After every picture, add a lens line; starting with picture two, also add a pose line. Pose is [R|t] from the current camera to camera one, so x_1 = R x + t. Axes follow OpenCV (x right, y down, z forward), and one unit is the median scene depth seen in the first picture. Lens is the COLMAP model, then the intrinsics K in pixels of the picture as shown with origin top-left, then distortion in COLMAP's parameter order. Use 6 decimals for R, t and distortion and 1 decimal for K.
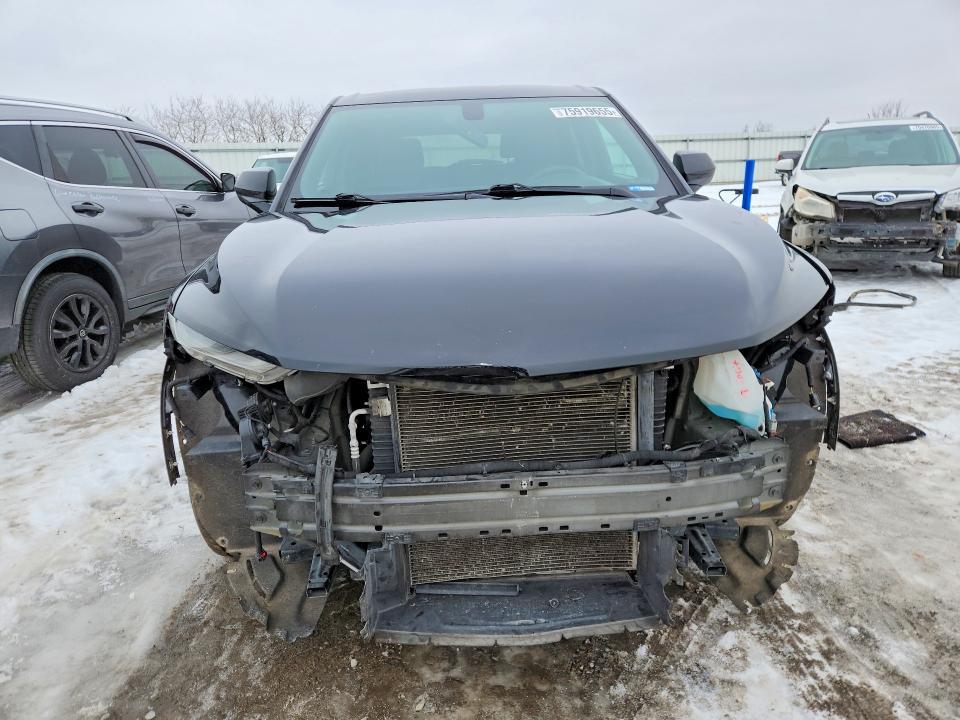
lens RADIAL K [[700.6, 0, 480.0], [0, 700.6, 360.0], [0, 0, 1]] dist [-0.003549, -0.004045]
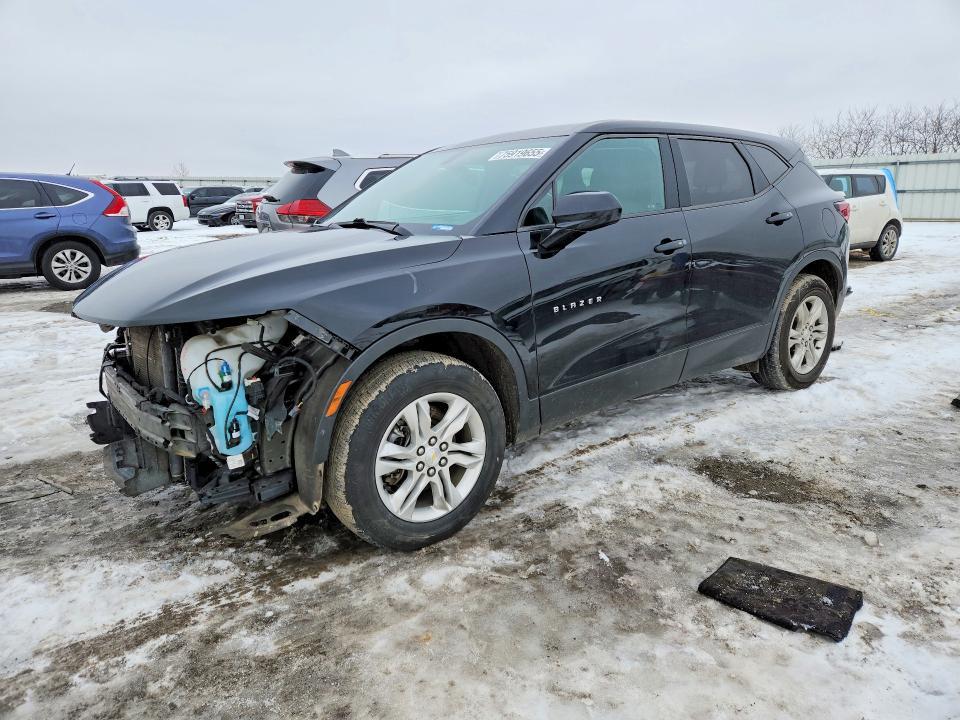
lens RADIAL K [[662.6, 0, 474.0], [0, 662.6, 362.3], [0, 0, 1]] dist [0.002752, -0.000468]
pose [[0.578976, 0.245853, -0.777395, 0.894185], [-0.240804, 0.962485, 0.125047, -0.155601], [0.778974, 0.114800, 0.616458, 0.299845]]
